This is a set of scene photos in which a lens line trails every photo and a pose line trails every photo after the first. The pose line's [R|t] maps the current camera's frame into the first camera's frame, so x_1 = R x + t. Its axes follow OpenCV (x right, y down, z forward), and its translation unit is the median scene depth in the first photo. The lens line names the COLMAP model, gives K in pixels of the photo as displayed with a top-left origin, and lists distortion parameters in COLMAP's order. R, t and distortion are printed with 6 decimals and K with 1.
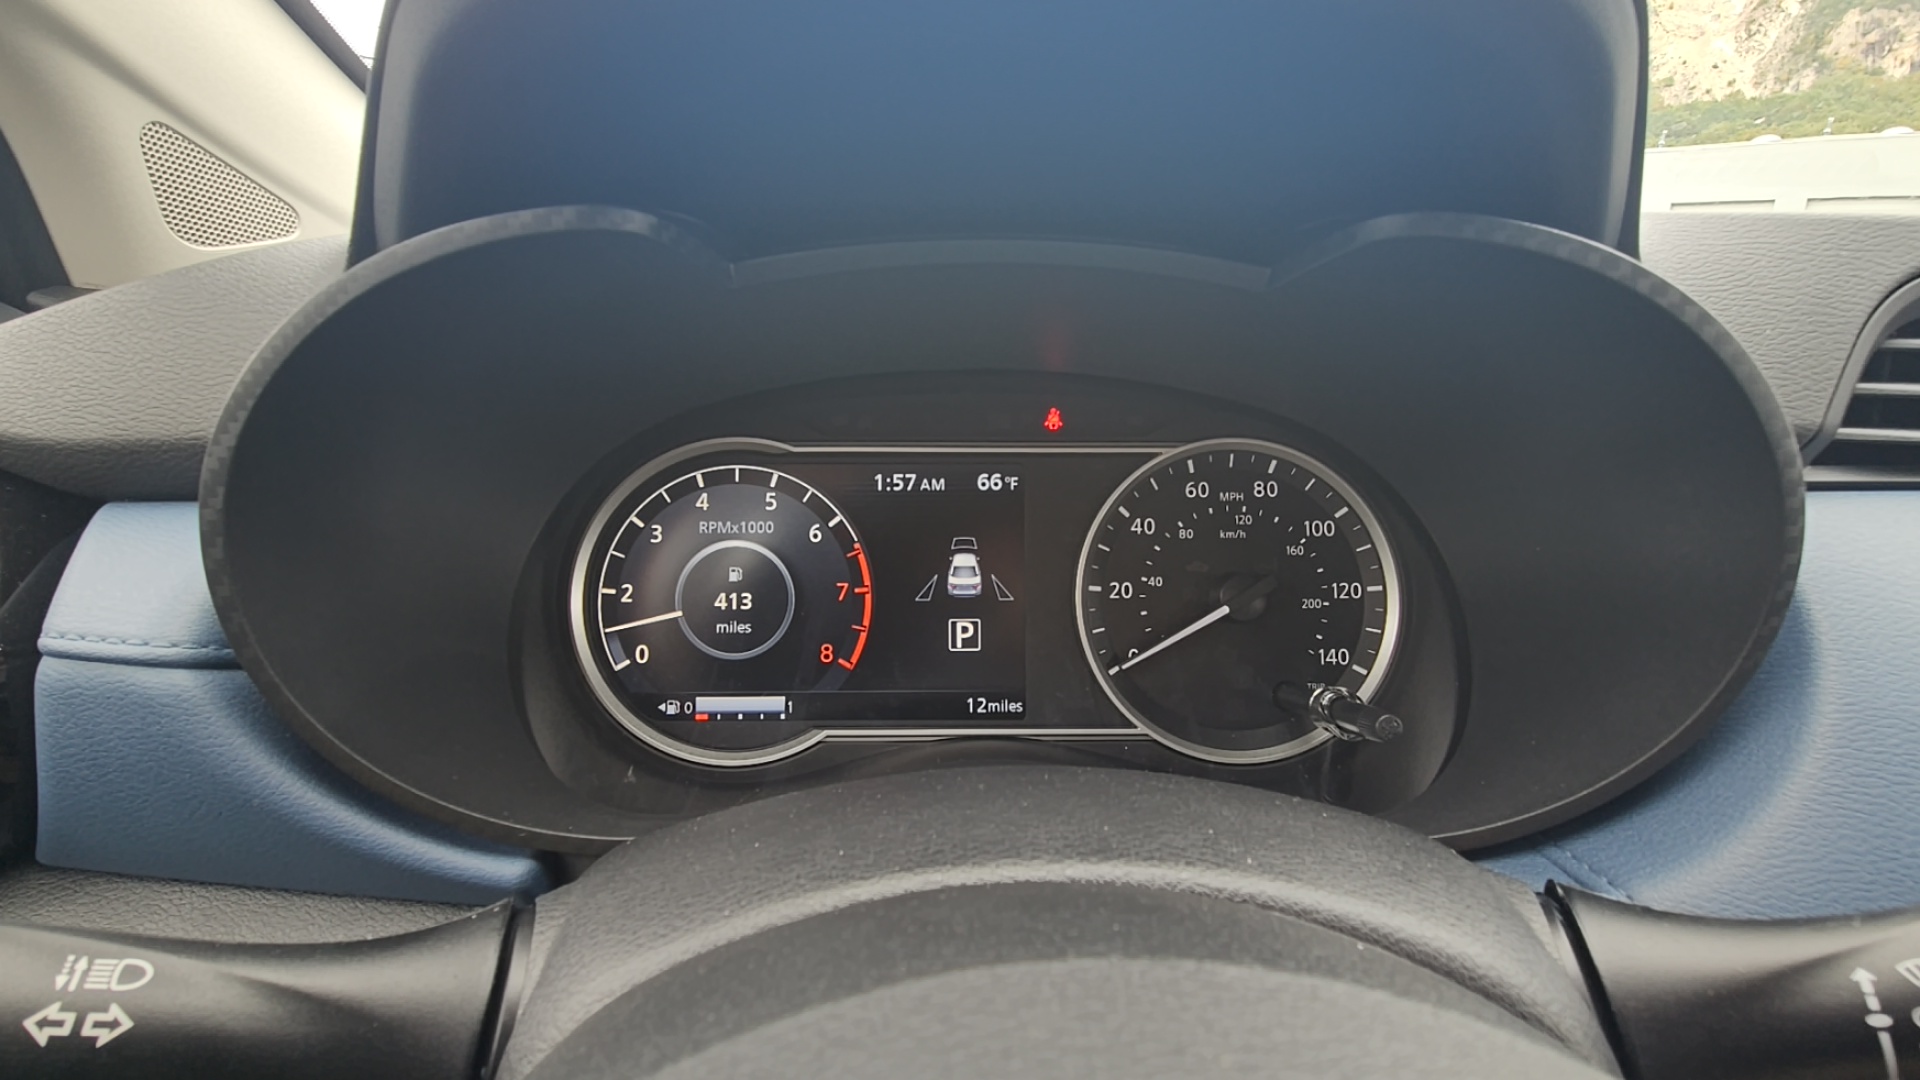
lens RADIAL K [[940.9, 0, 957.0], [0, 940.9, 545.3], [0, 0, 1]] dist [-0.000138, -0.000060]
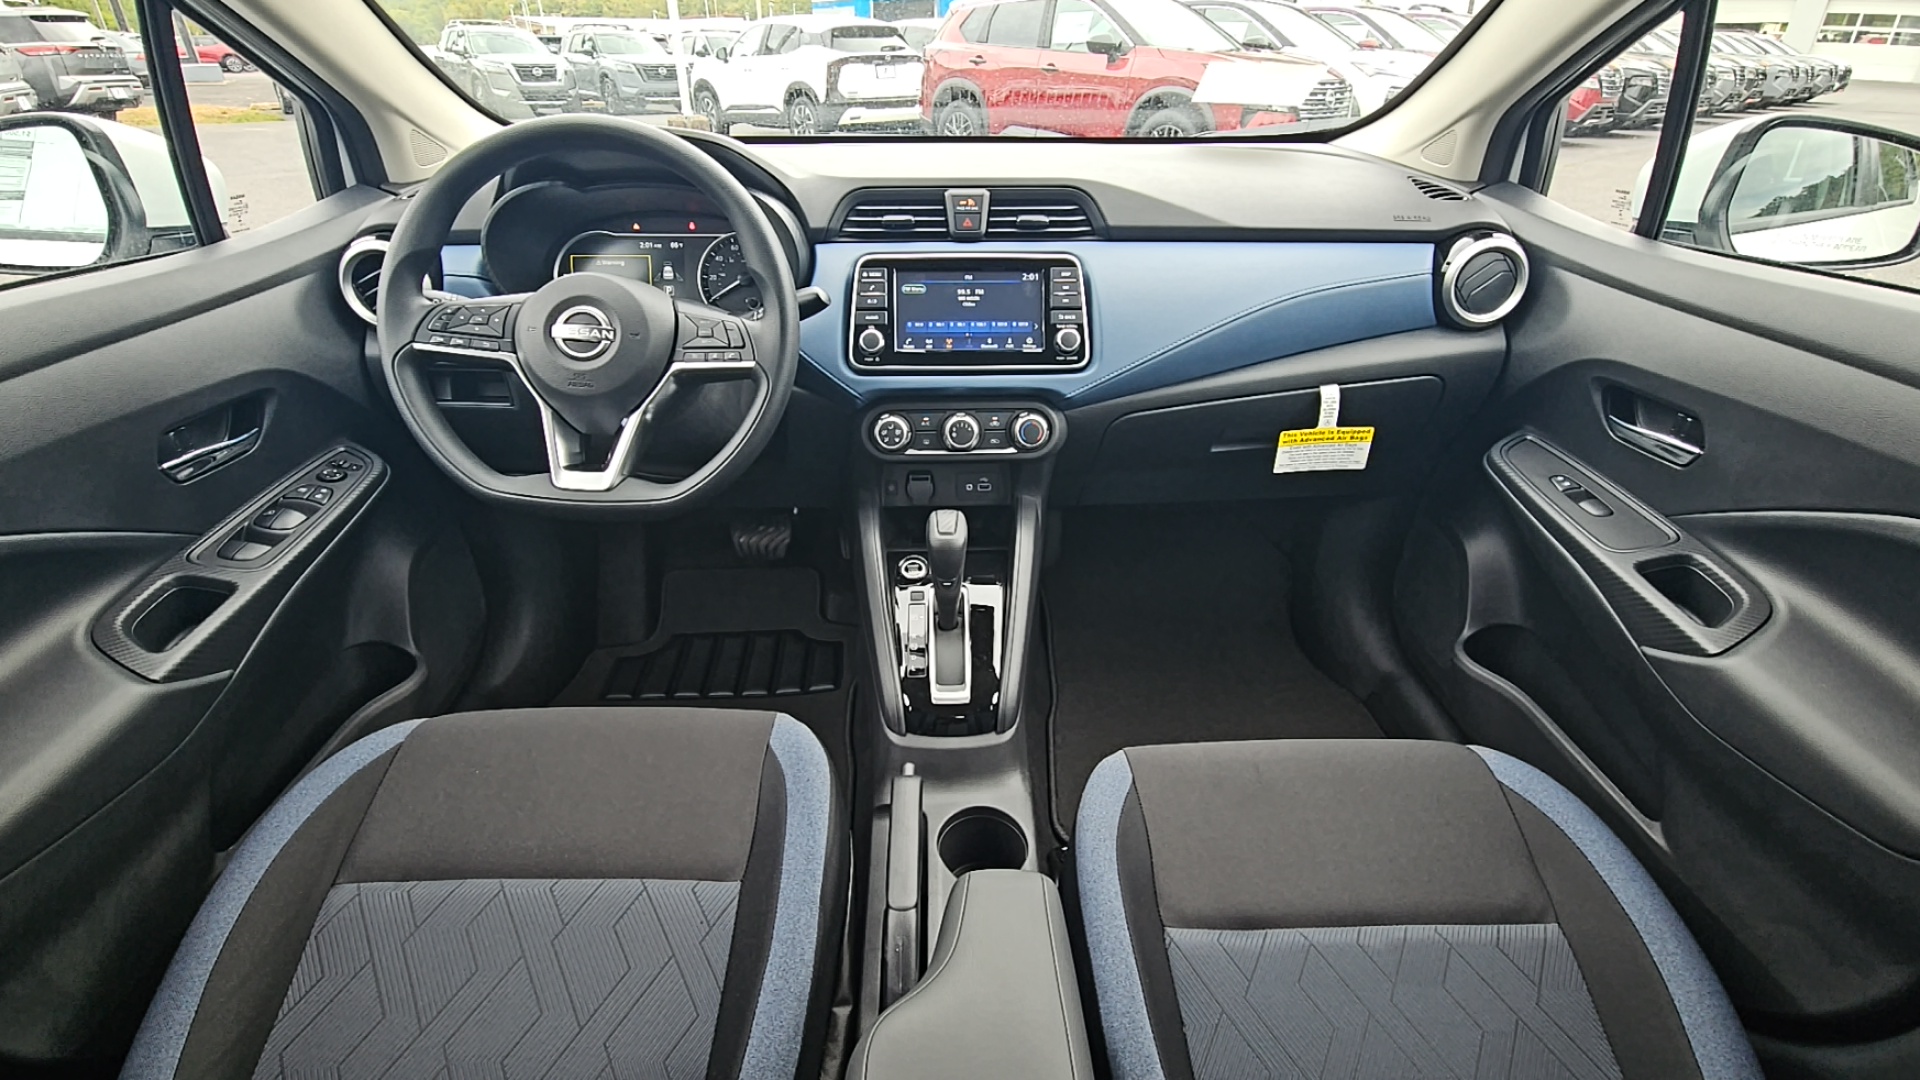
lens RADIAL K [[855.8, 0, 958.8], [0, 855.8, 537.7], [0, 0, 1]] dist [0.014634, -0.010293]
pose [[0.999954, -0.003167, 0.009050, 1.052162], [0.001138, 0.976399, 0.215974, 0.302371], [-0.009521, -0.215953, 0.976357, -2.316613]]
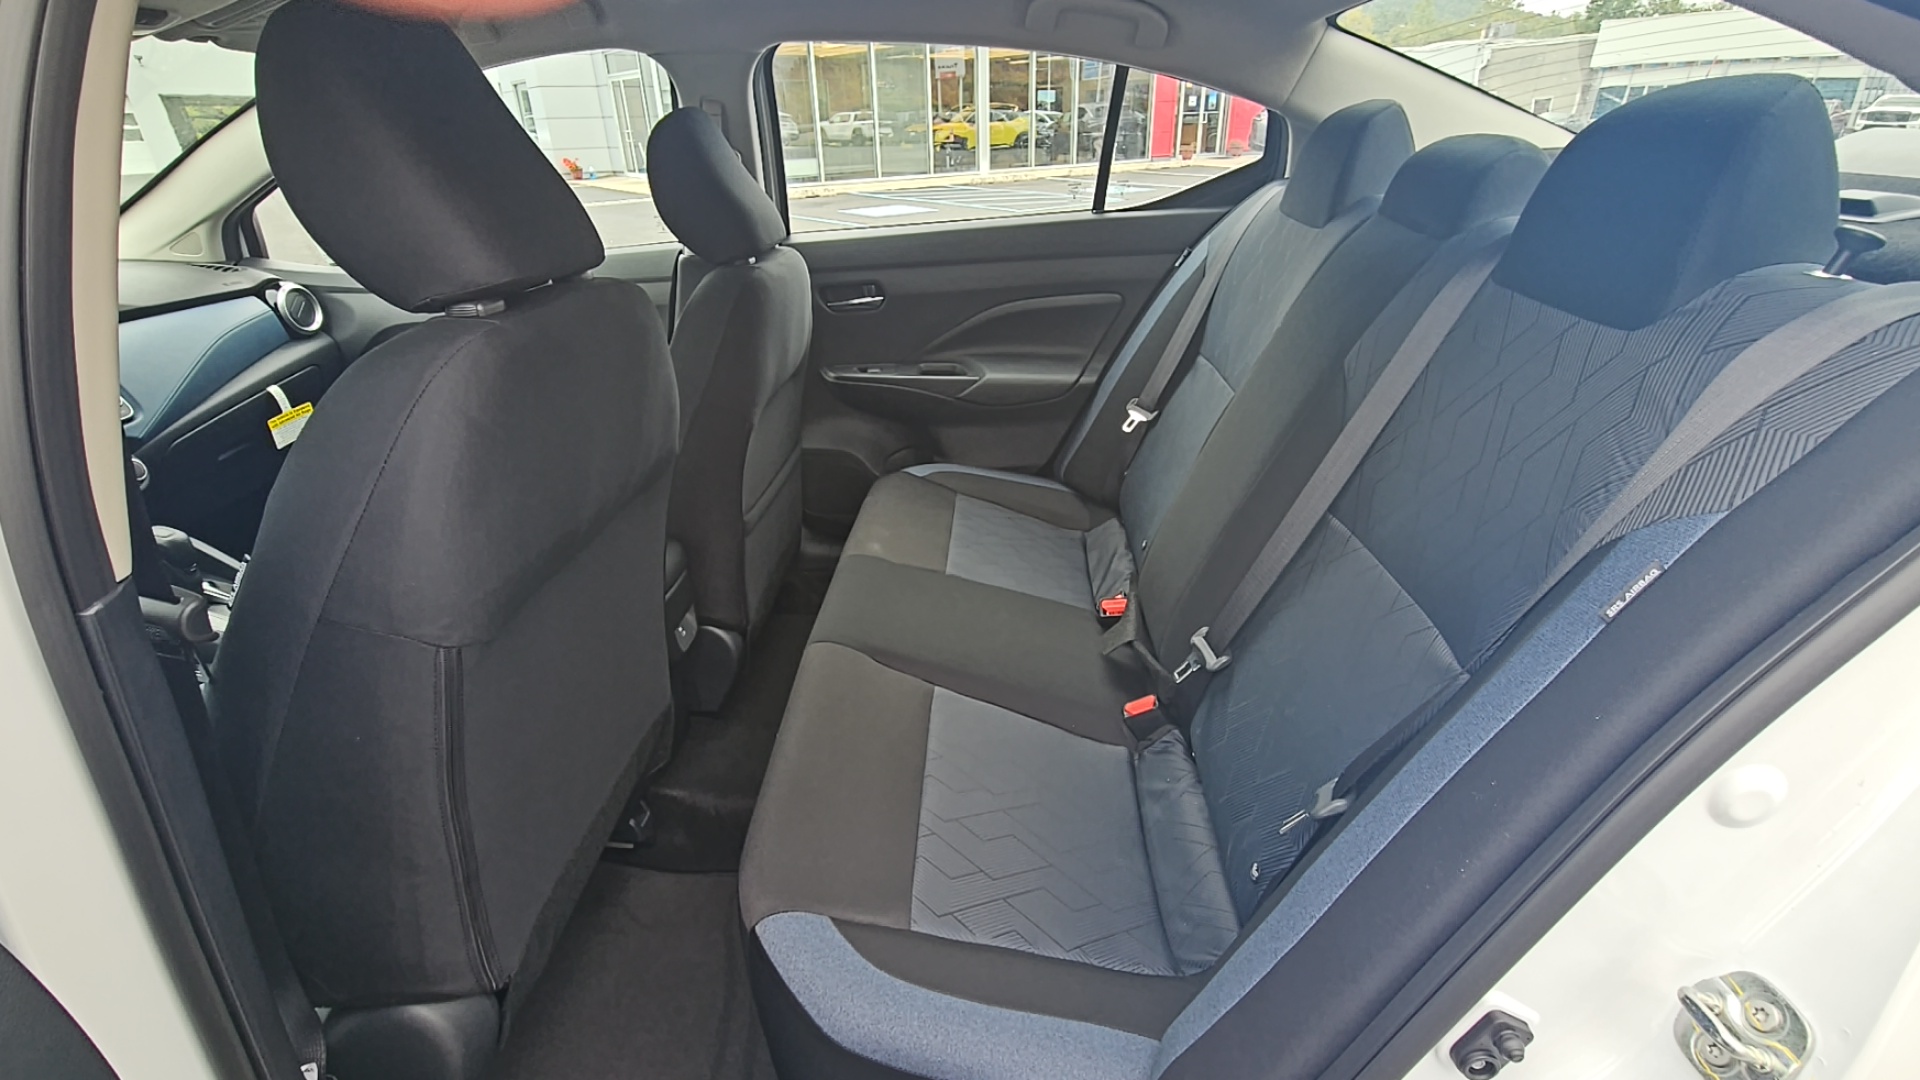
lens RADIAL K [[855.8, 0, 967.8], [0, 855.8, 540.7], [0, 0, 1]] dist [0.014634, -0.010293]
pose [[0.063399, -0.435125, 0.898135, -2.026057], [0.314962, 0.862676, 0.395713, 0.500530], [-0.946984, 0.257791, 0.191741, -3.623883]]
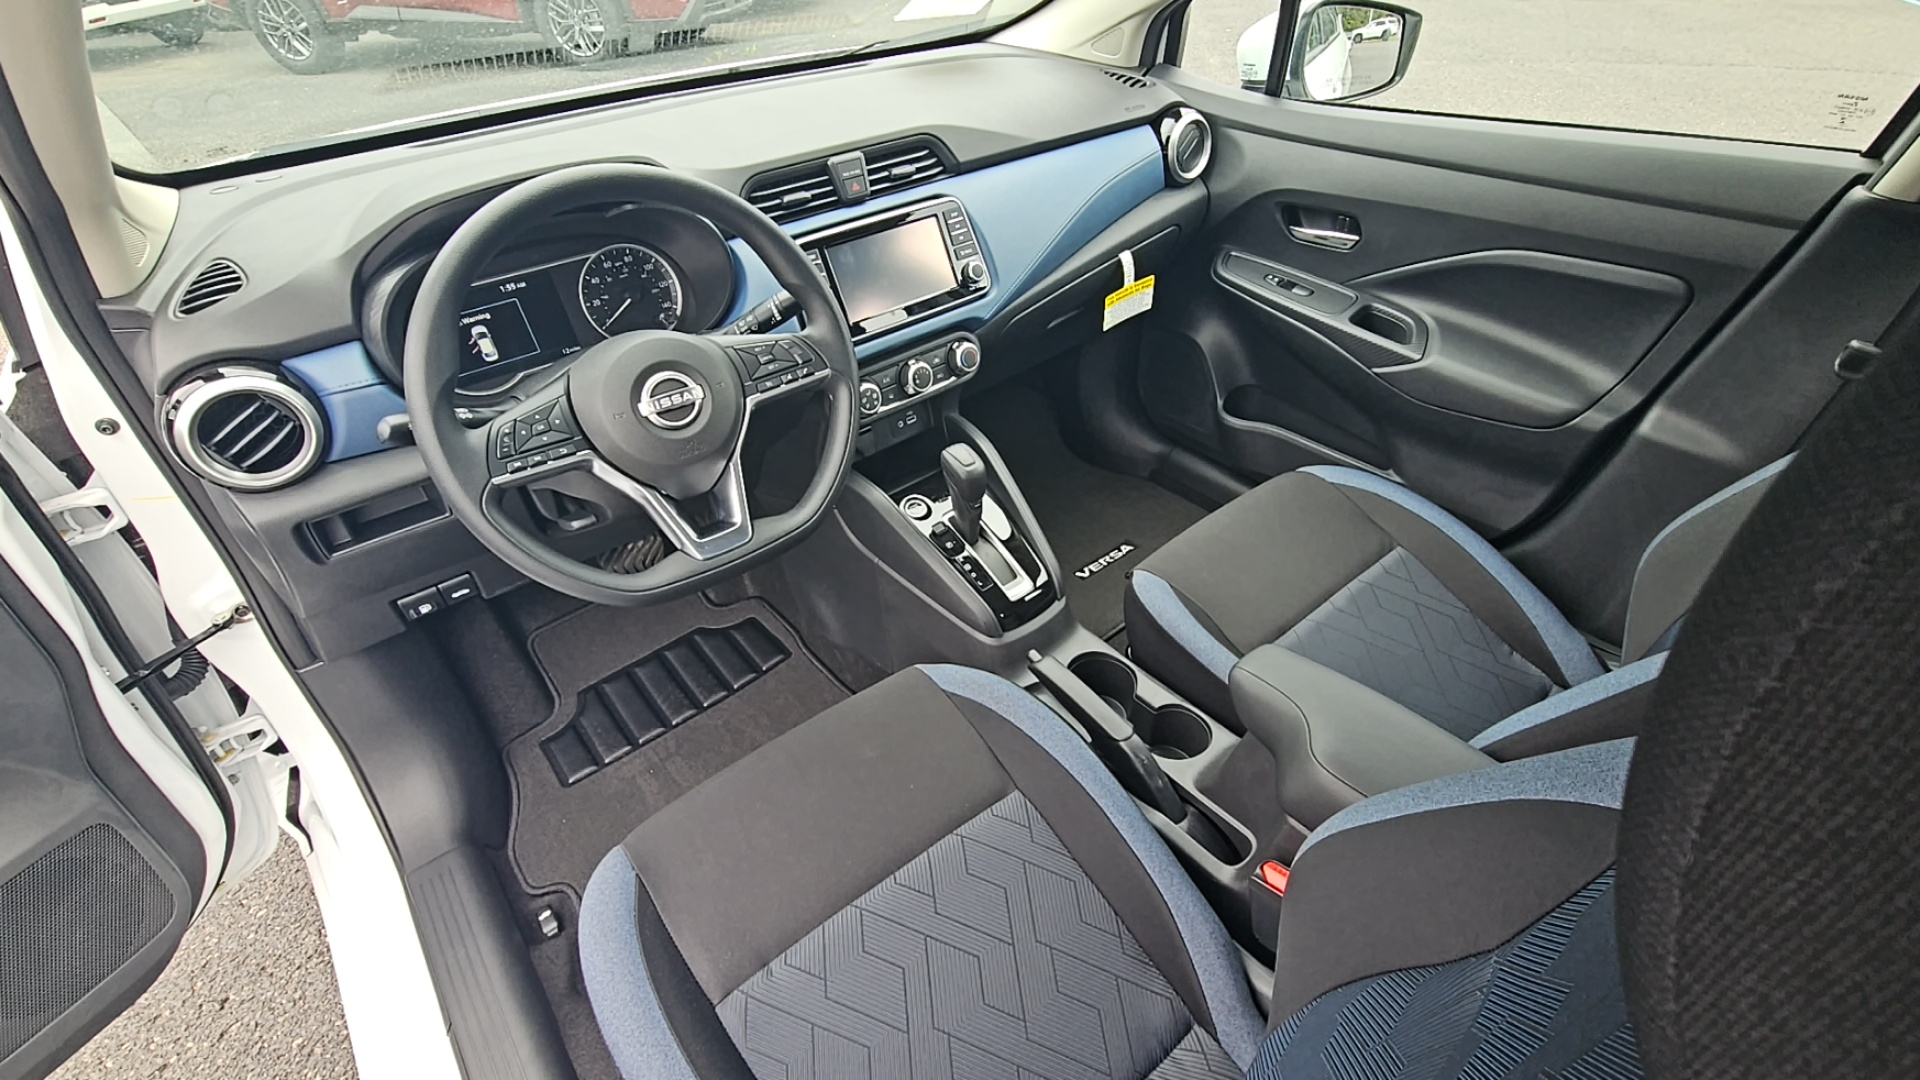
lens RADIAL K [[855.8, 0, 955.4], [0, 855.8, 535.3], [0, 0, 1]] dist [0.014634, -0.010293]
pose [[0.788196, -0.405110, 0.463286, -0.532594], [0.215673, 0.886875, 0.408580, -0.179549], [-0.576396, -0.222122, 0.786403, -2.162363]]
